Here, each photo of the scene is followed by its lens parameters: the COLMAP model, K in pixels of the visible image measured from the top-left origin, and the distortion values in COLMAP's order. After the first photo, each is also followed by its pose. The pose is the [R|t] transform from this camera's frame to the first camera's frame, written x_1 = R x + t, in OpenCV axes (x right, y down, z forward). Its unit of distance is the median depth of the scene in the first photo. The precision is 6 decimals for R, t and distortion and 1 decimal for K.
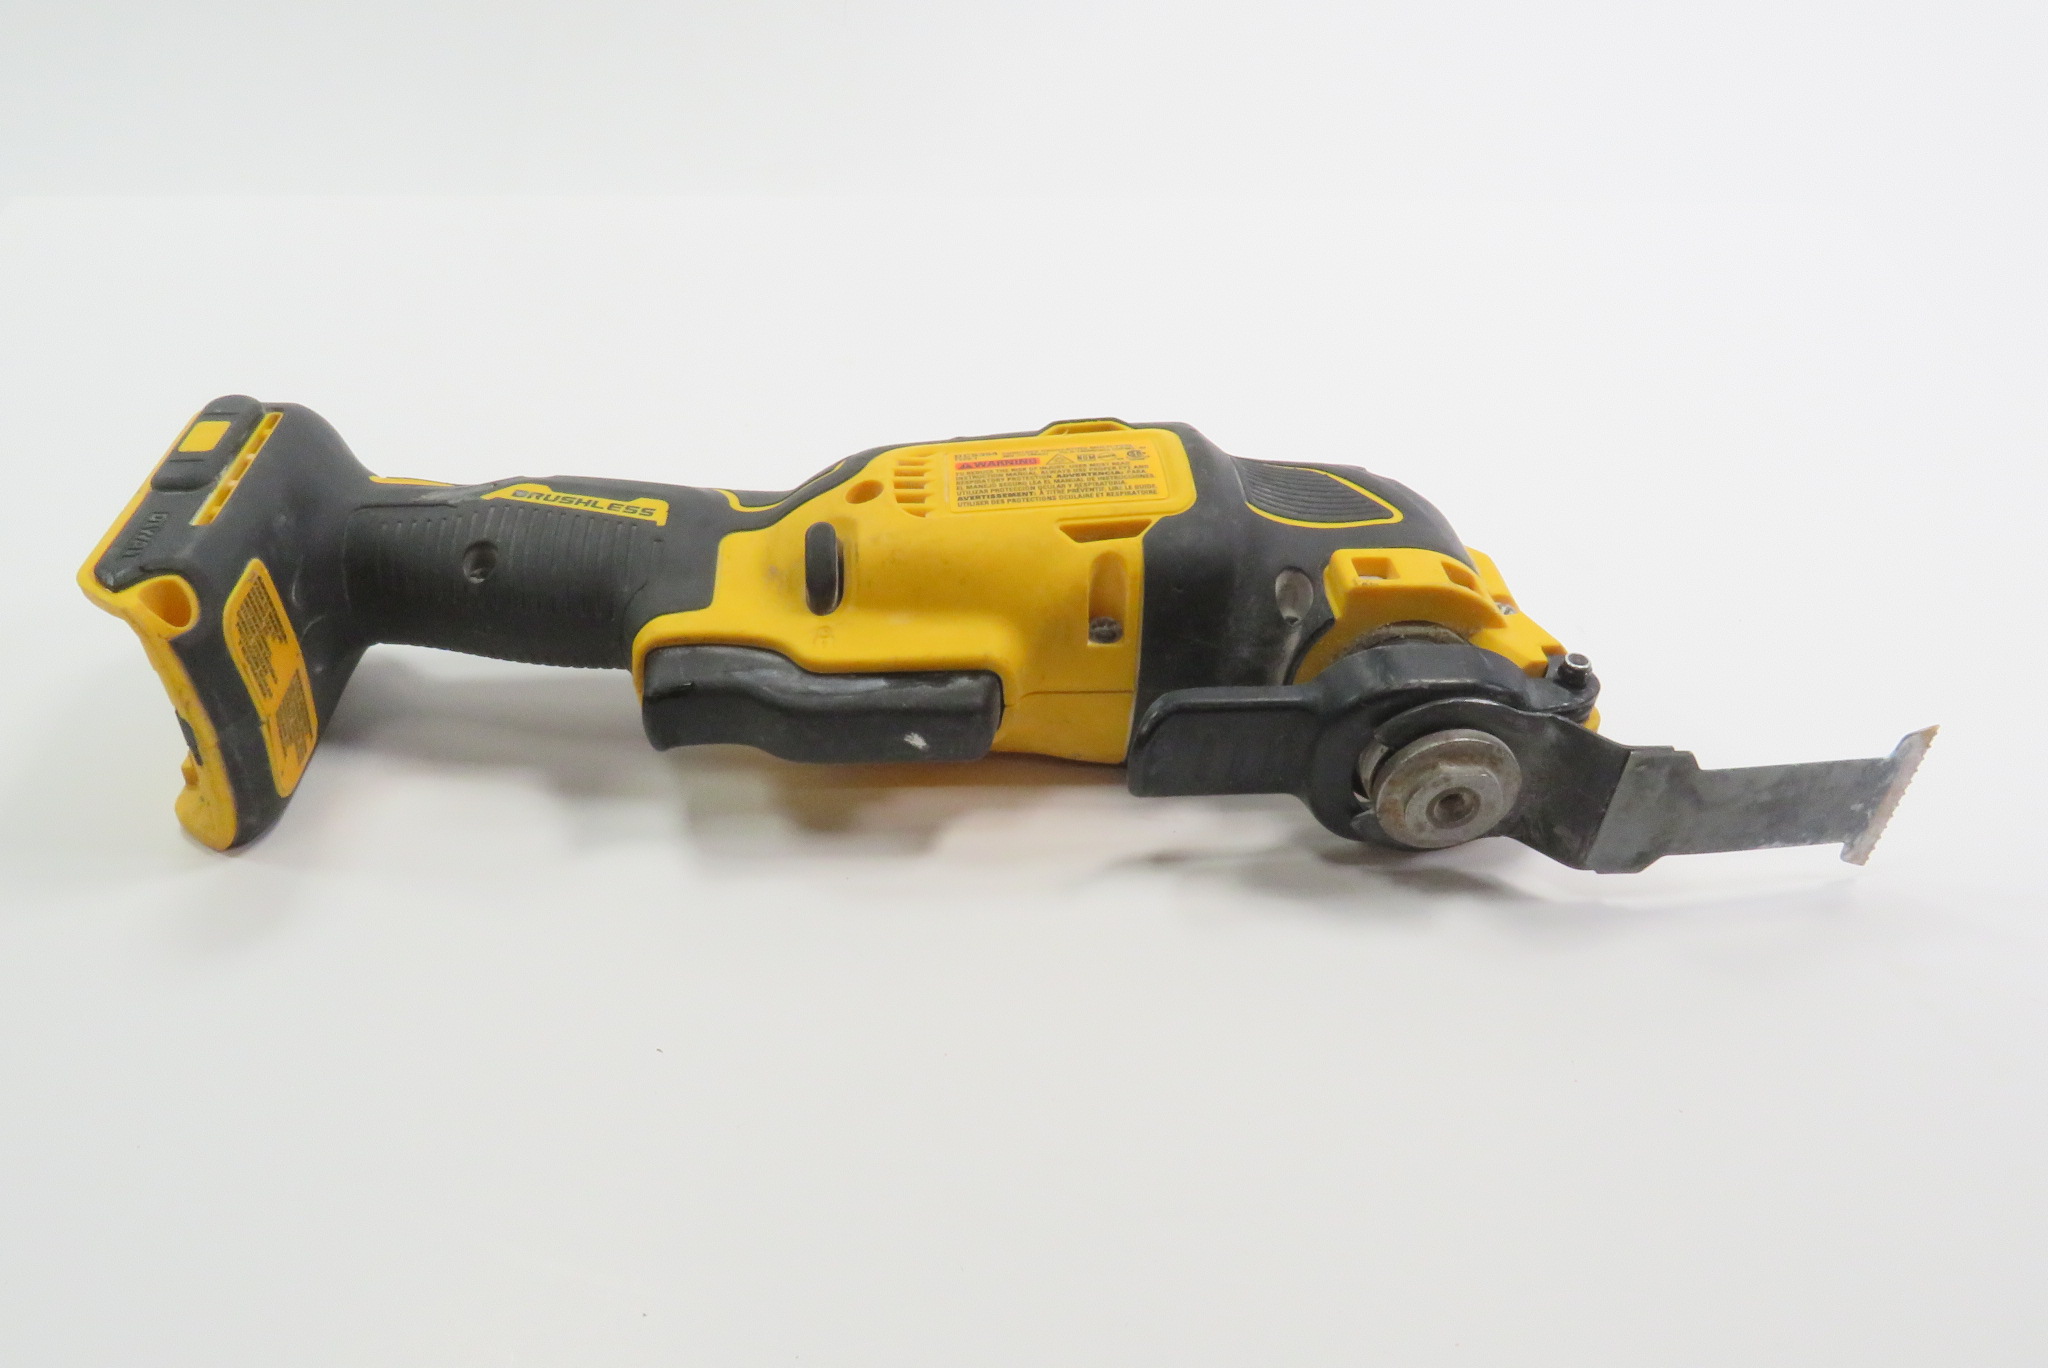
lens RADIAL K [[1511.0, 0, 1019.9], [0, 1511.0, 684.1], [0, 0, 1]] dist [-0.026469, -0.026254]
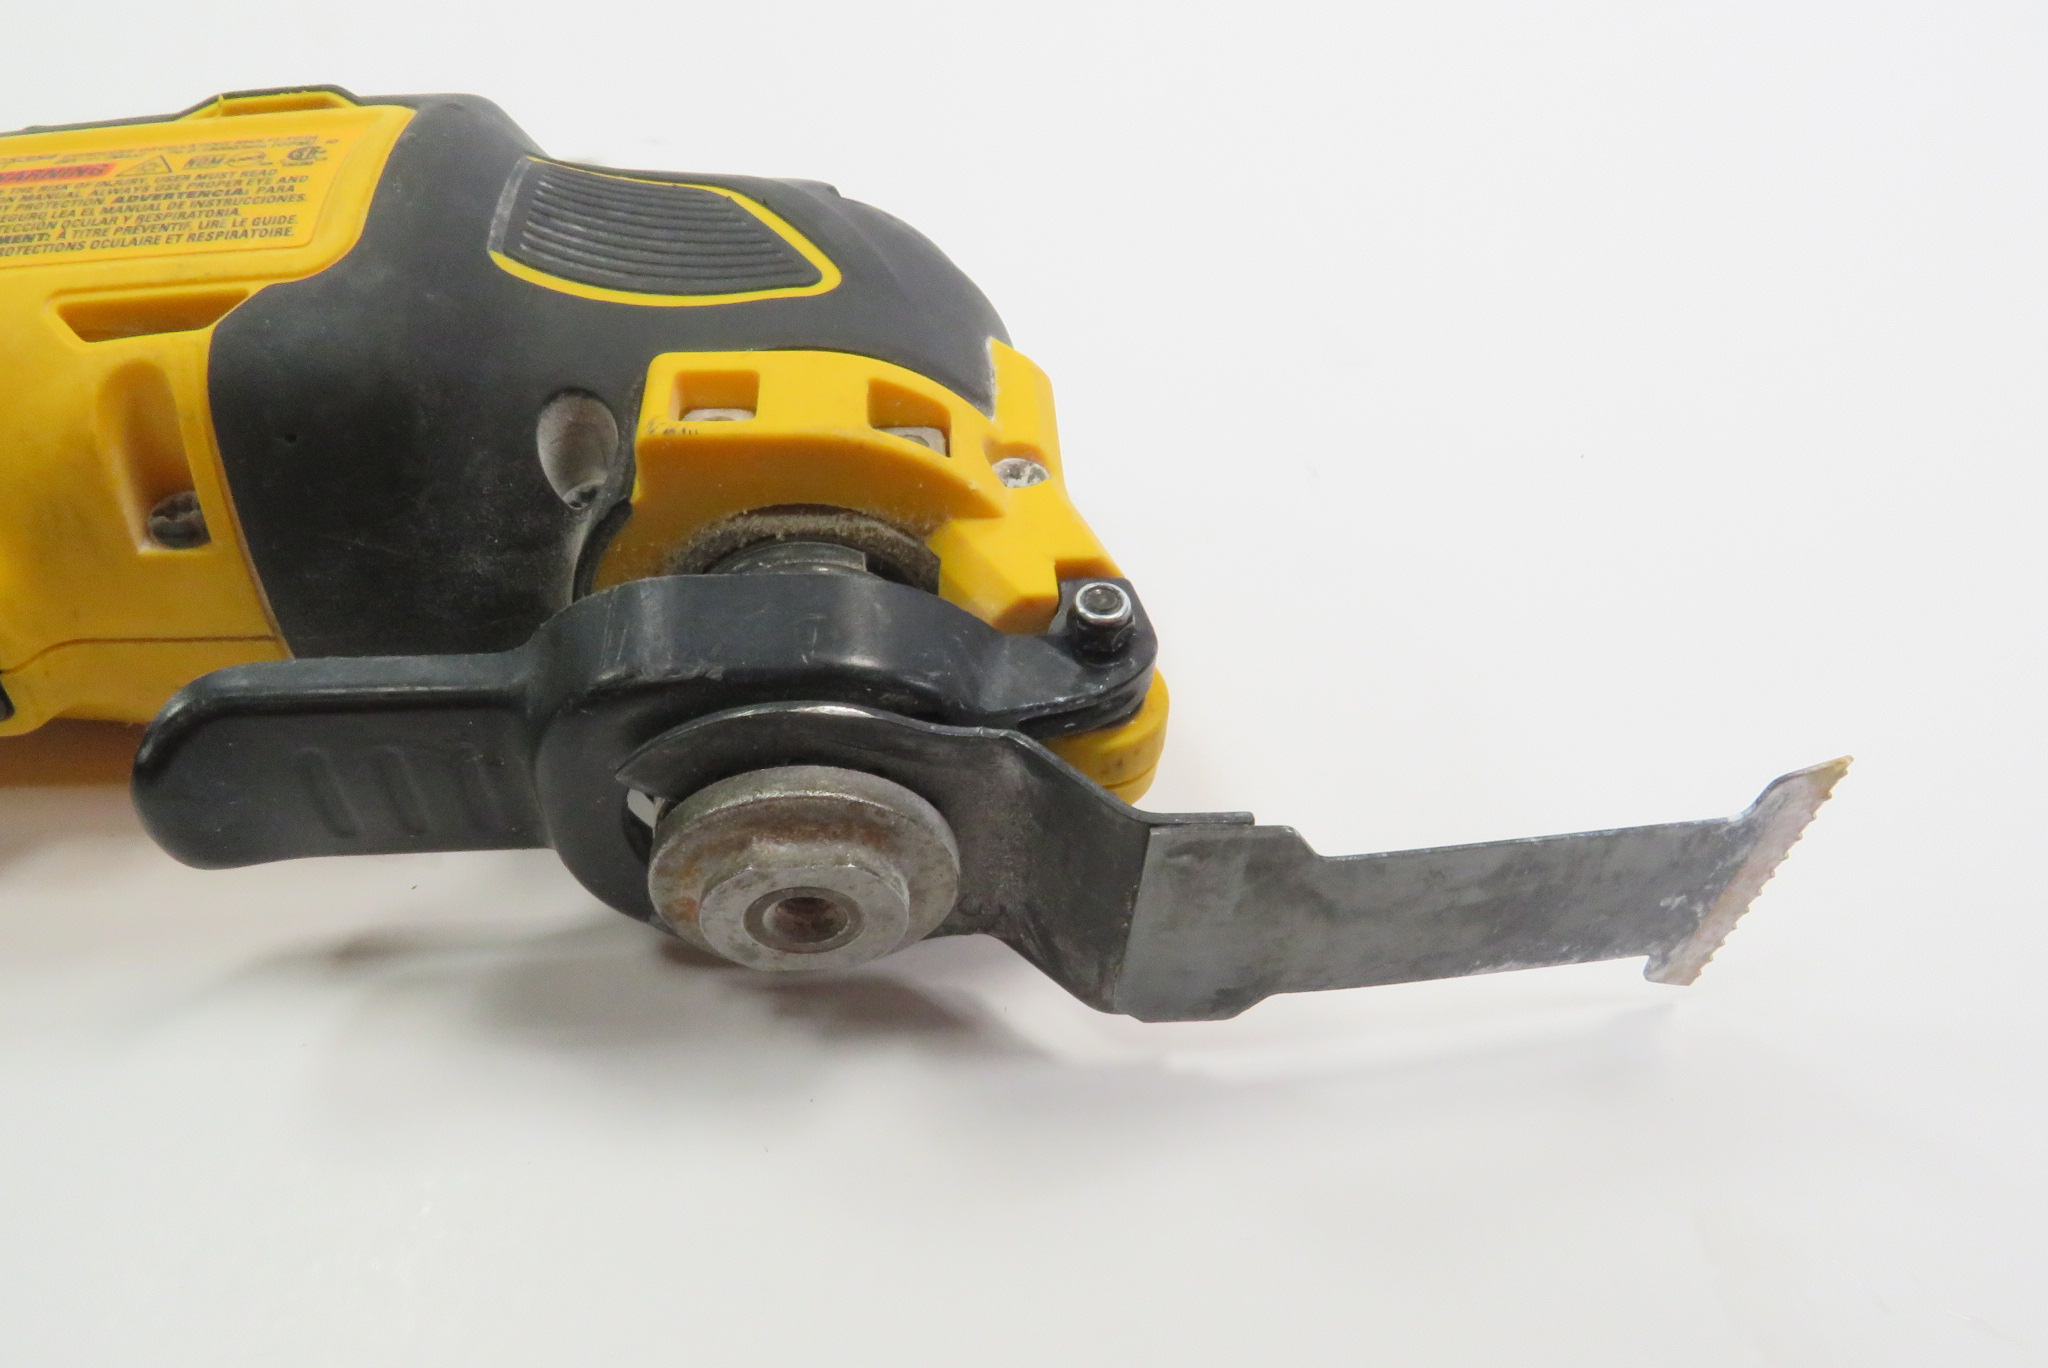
lens RADIAL K [[1511.0, 0, 1034.3], [0, 1511.0, 691.4], [0, 0, 1]] dist [-0.026469, -0.026254]
pose [[0.999907, 0.006704, 0.011878, 0.336387], [-0.008610, 0.985661, 0.168520, -0.066419], [-0.010578, -0.168607, 0.985627, 0.515313]]
